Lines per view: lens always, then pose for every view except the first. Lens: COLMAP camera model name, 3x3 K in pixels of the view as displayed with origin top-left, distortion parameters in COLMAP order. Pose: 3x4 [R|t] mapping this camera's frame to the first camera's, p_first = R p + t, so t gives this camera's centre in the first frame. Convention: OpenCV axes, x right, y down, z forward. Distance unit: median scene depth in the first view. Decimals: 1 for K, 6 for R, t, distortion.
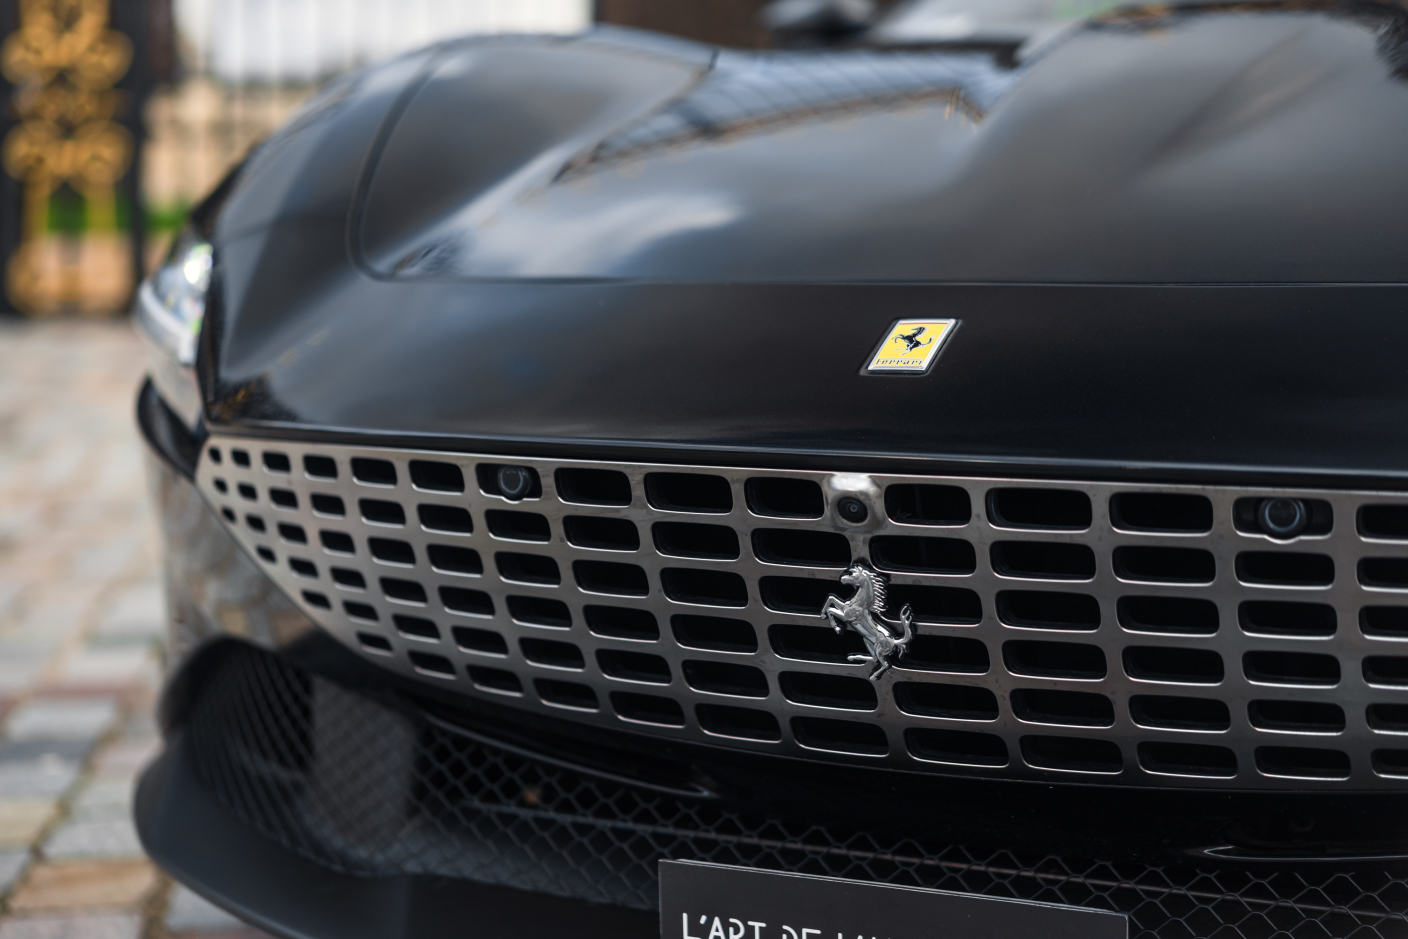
lens RADIAL K [[2209.4, 0, 704.0], [0, 2209.4, 469.5], [0, 0, 1]] dist [0.020165, -0.165025]
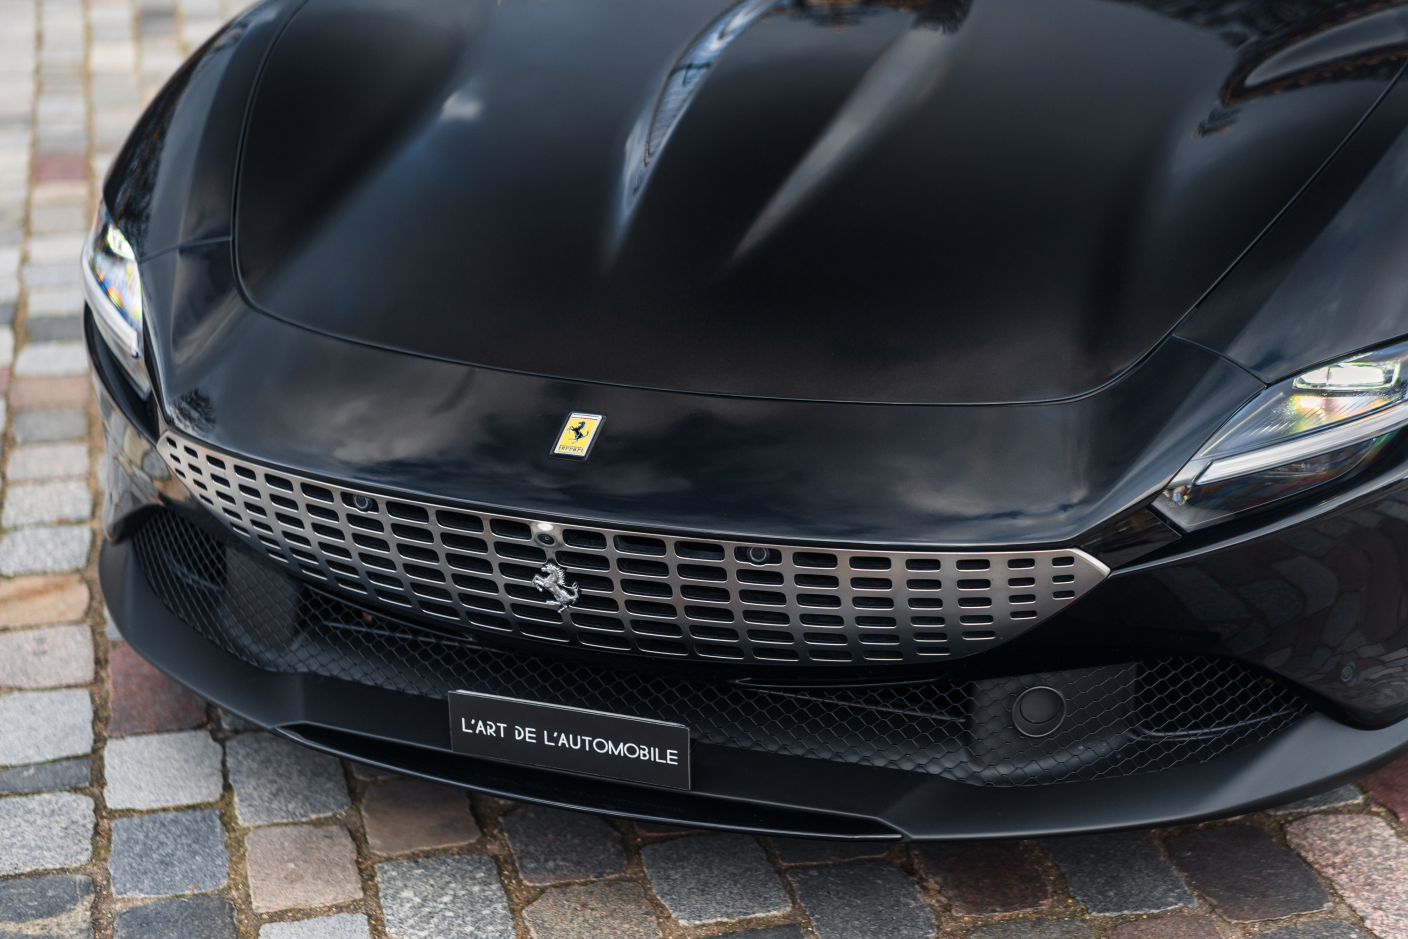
lens RADIAL K [[2291.8, 0, 704.0], [0, 2291.8, 469.5], [0, 0, 1]] dist [-0.008197, -0.051503]
pose [[0.993492, -0.030412, 0.109763, -0.013441], [0.000677, 0.965254, 0.261311, -0.546259], [-0.113897, -0.259536, 0.958994, -0.892496]]
